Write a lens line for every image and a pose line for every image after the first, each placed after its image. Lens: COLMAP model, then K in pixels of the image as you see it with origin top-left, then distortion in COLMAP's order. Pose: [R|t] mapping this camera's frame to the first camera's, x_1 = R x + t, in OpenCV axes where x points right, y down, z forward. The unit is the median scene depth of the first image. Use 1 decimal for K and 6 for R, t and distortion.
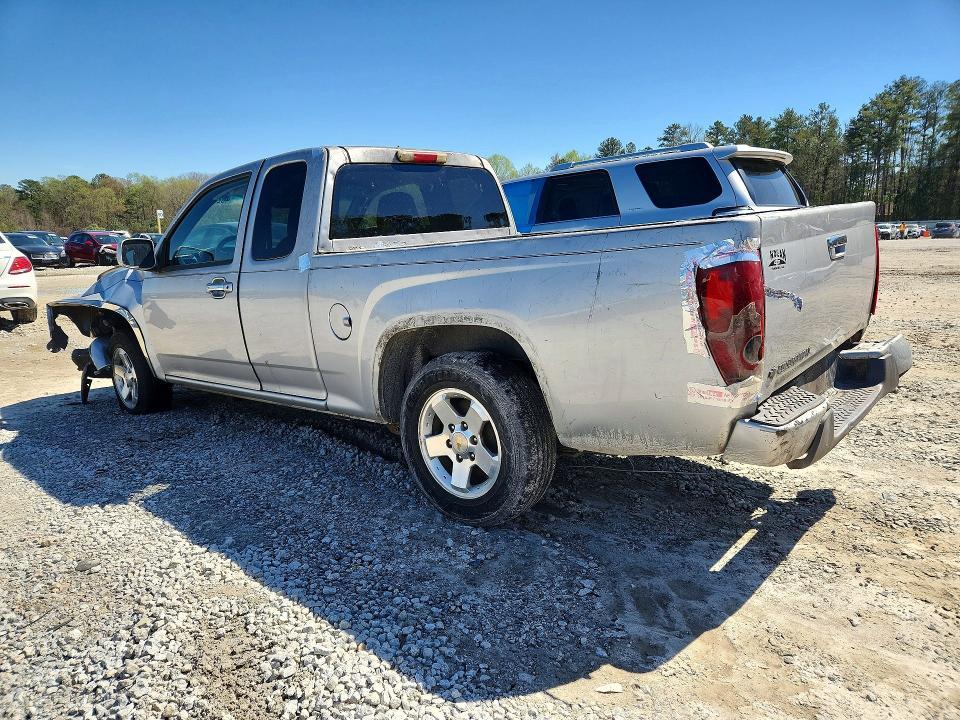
lens RADIAL K [[719.8, 0, 475.4], [0, 719.8, 359.6], [0, 0, 1]] dist [0.037049, -0.004128]
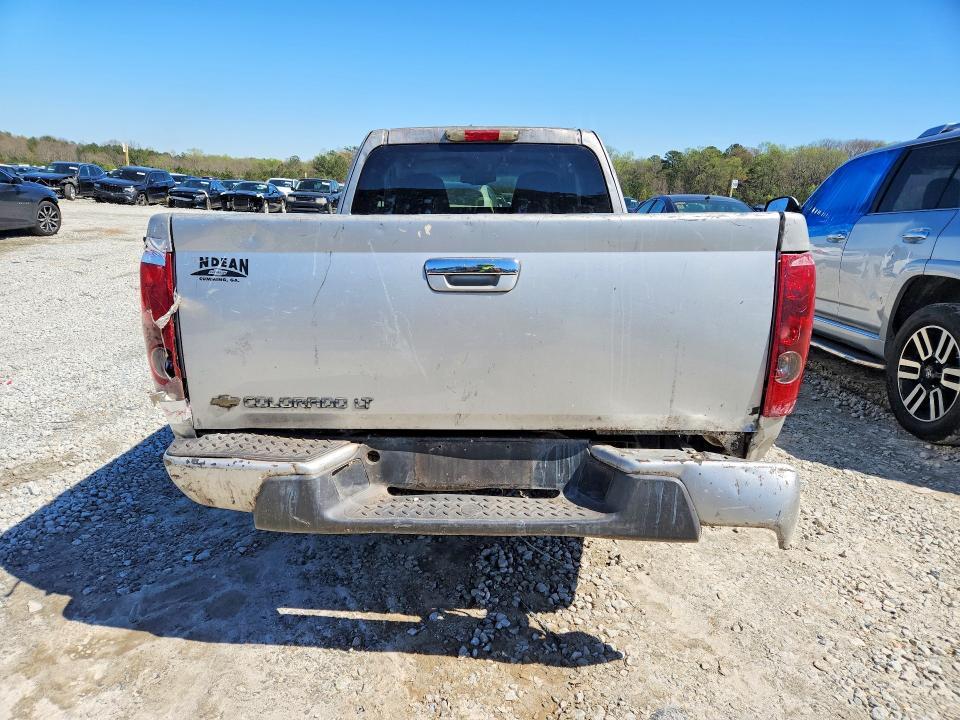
lens RADIAL K [[719.8, 0, 475.4], [0, 719.8, 359.6], [0, 0, 1]] dist [0.037049, -0.004128]
pose [[0.576208, 0.221859, -0.786615, 0.769261], [-0.187067, 0.972703, 0.137314, -0.123371], [0.795607, 0.068028, 0.601981, 0.443606]]
